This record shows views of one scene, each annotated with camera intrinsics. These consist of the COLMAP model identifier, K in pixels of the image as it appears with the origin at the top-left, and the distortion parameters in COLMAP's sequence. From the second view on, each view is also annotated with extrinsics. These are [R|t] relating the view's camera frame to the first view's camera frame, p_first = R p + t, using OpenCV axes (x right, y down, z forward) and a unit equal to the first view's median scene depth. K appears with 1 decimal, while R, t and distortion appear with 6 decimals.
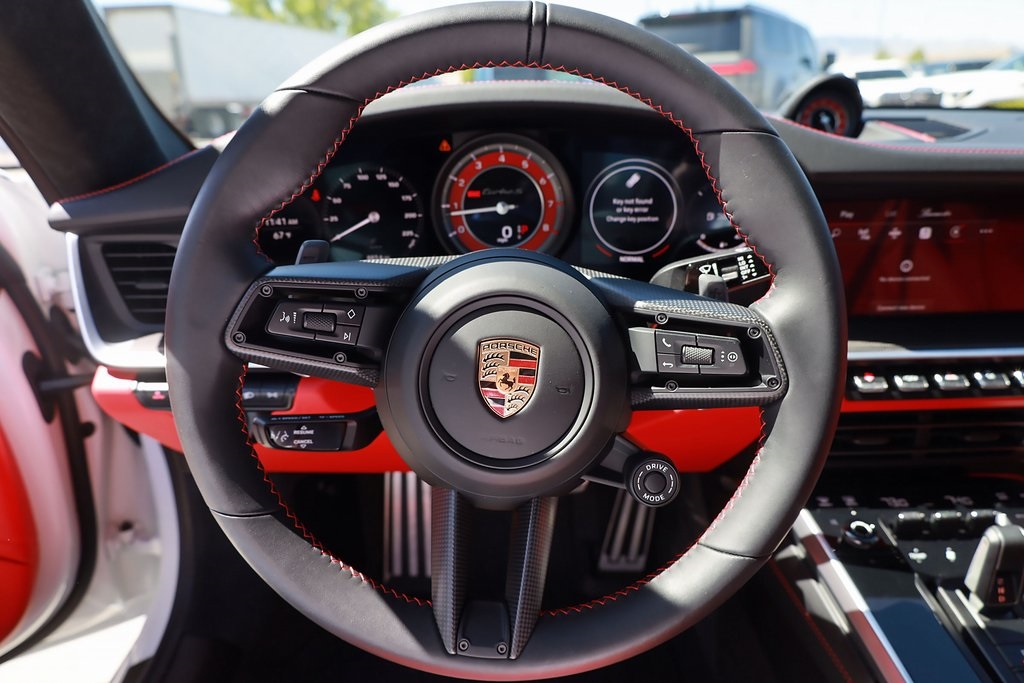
lens RADIAL K [[762.6, 0, 511.7], [0, 762.6, 337.8], [0, 0, 1]] dist [0.005634, -0.002910]
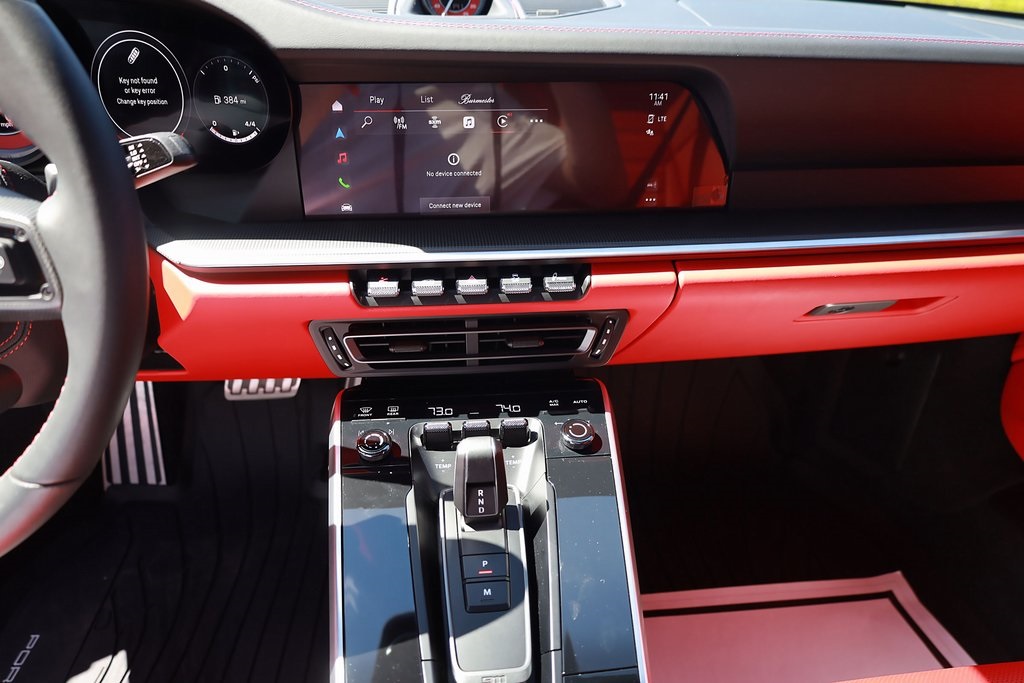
lens RADIAL K [[762.6, 0, 512.2], [0, 762.6, 345.3], [0, 0, 1]] dist [0.005634, -0.002910]
pose [[0.996865, -0.011215, 0.078321, 0.520656], [-0.000180, 0.989579, 0.143988, -0.004800], [-0.079120, -0.143551, 0.986475, 0.059705]]
